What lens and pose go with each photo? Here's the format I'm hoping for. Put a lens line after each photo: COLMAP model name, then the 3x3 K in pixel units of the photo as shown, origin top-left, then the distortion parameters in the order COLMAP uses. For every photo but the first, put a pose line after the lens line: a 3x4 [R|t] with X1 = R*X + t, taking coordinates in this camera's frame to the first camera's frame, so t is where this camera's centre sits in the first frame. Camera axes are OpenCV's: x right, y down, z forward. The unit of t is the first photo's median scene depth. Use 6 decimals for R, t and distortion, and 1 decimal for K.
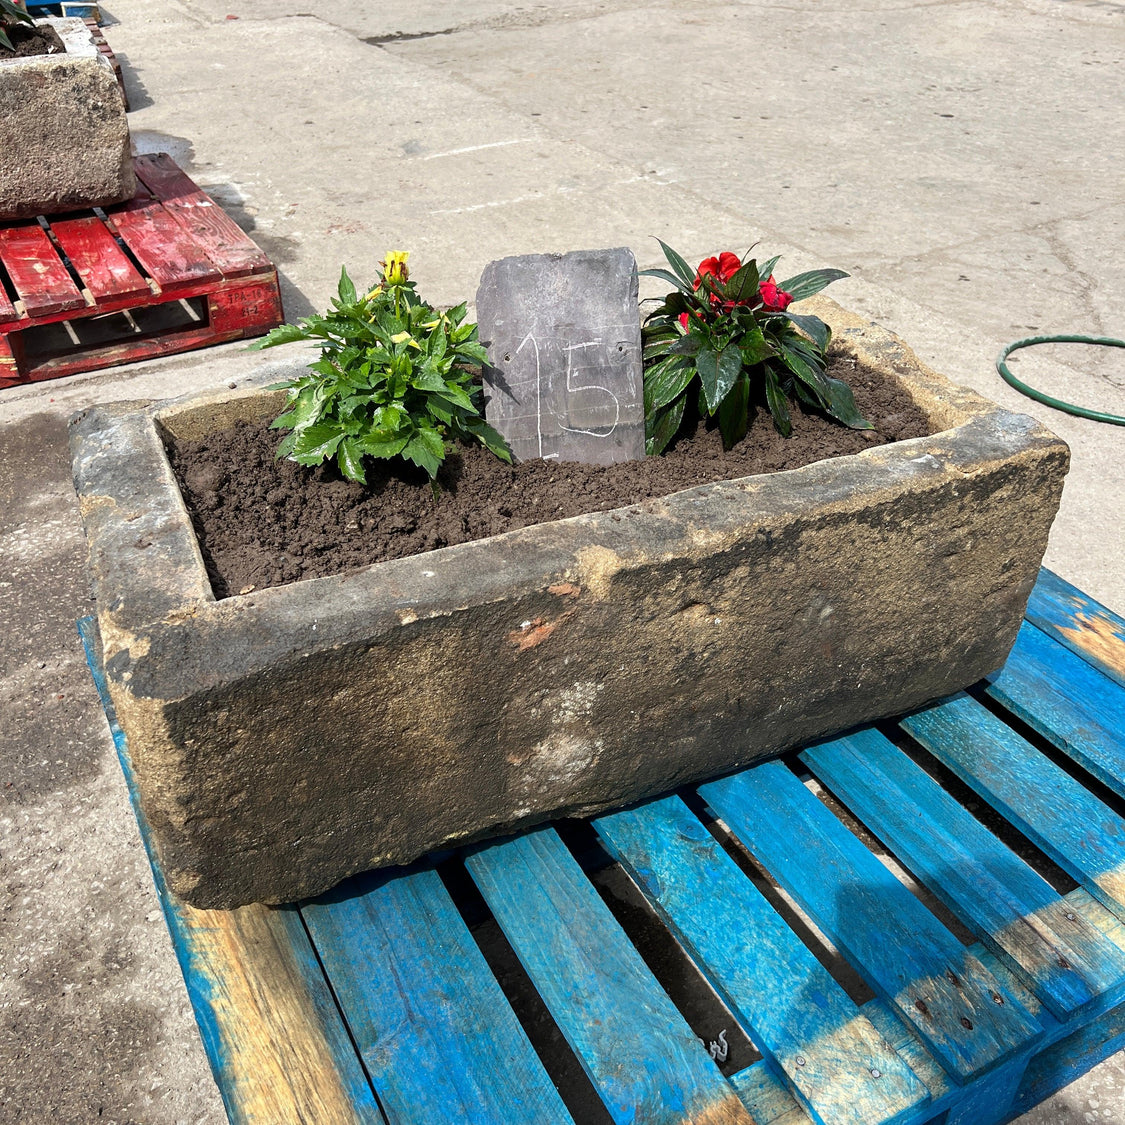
lens RADIAL K [[1146.7, 0, 560.3], [0, 1146.7, 568.5], [0, 0, 1]] dist [0.017421, 0.000000]
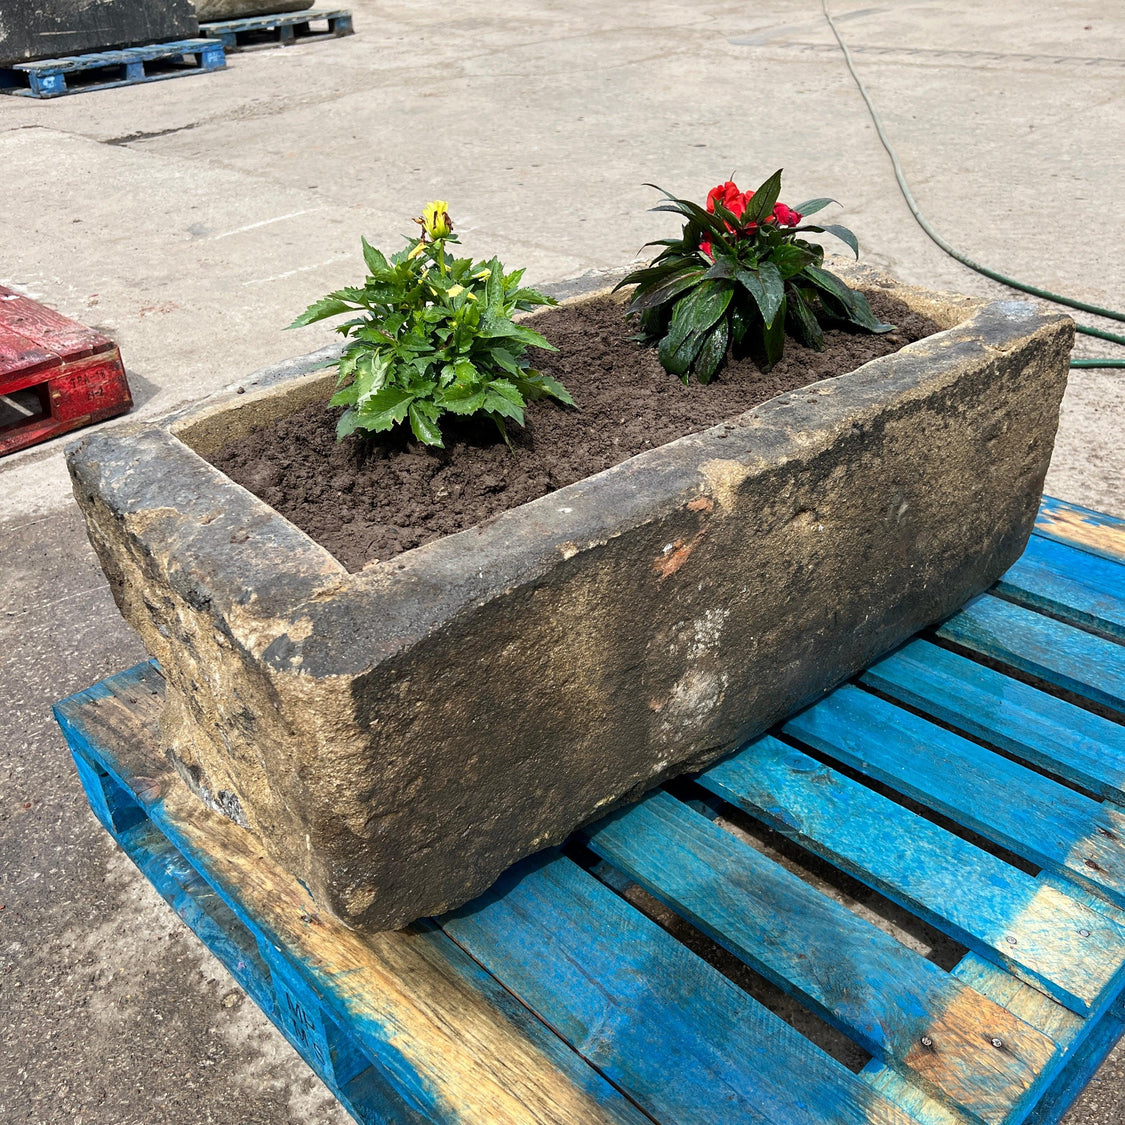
lens RADIAL K [[1146.7, 0, 563.8], [0, 1146.7, 561.5], [0, 0, 1]] dist [0.017421, 0.000000]
pose [[0.965192, -0.177569, 0.192028, -0.259503], [0.191353, 0.979943, -0.055644, 0.083444], [-0.178296, 0.090453, 0.979811, 0.069656]]
